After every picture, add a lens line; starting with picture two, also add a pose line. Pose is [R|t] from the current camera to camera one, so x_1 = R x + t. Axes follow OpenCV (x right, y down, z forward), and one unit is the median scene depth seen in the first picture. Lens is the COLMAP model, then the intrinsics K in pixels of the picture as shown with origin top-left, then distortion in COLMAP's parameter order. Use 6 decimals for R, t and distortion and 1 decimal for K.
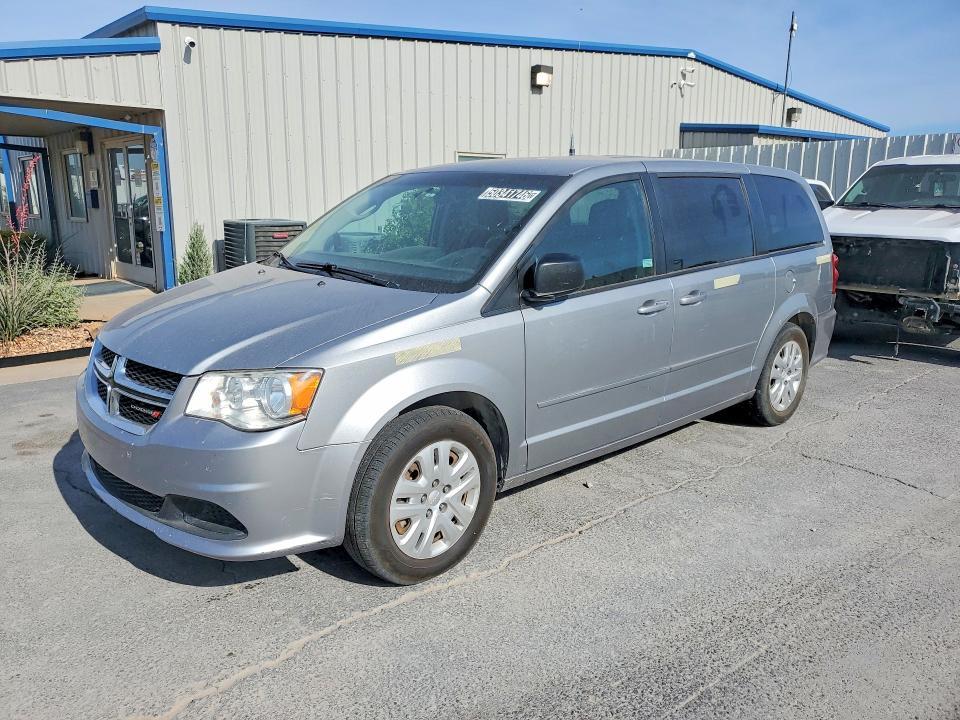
lens RADIAL K [[730.1, 0, 475.2], [0, 730.1, 357.9], [0, 0, 1]] dist [0.034006, -0.006696]
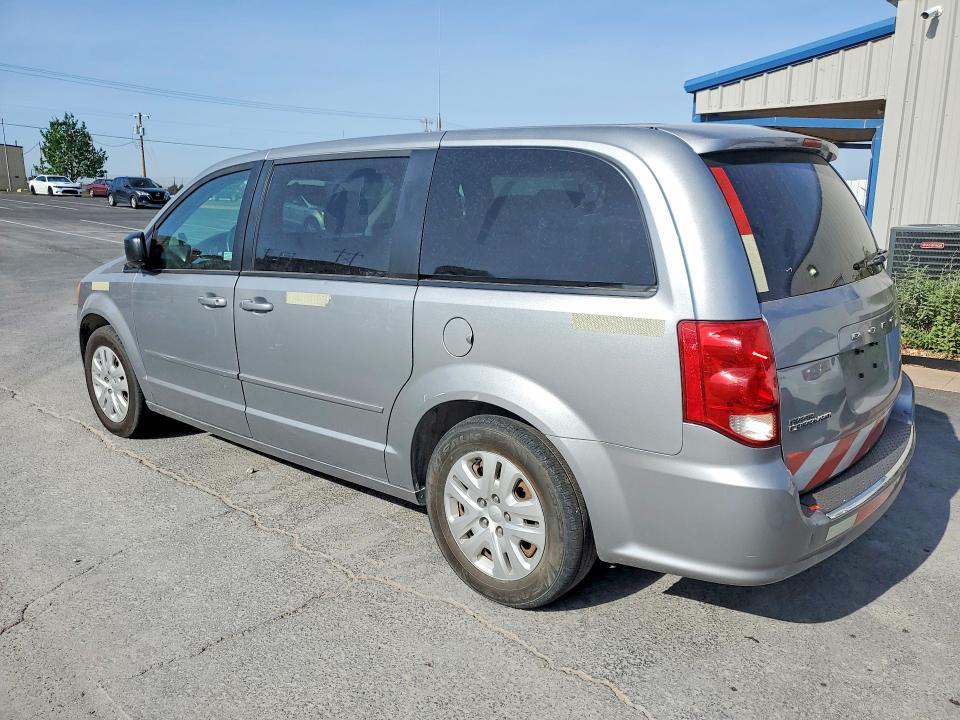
lens RADIAL K [[730.1, 0, 475.2], [0, 730.1, 357.9], [0, 0, 1]] dist [0.034006, -0.006696]
pose [[0.133668, 0.211611, -0.968170, 0.831210], [-0.218855, 0.959120, 0.179417, -0.164581], [0.966558, 0.187907, 0.174516, 0.788543]]
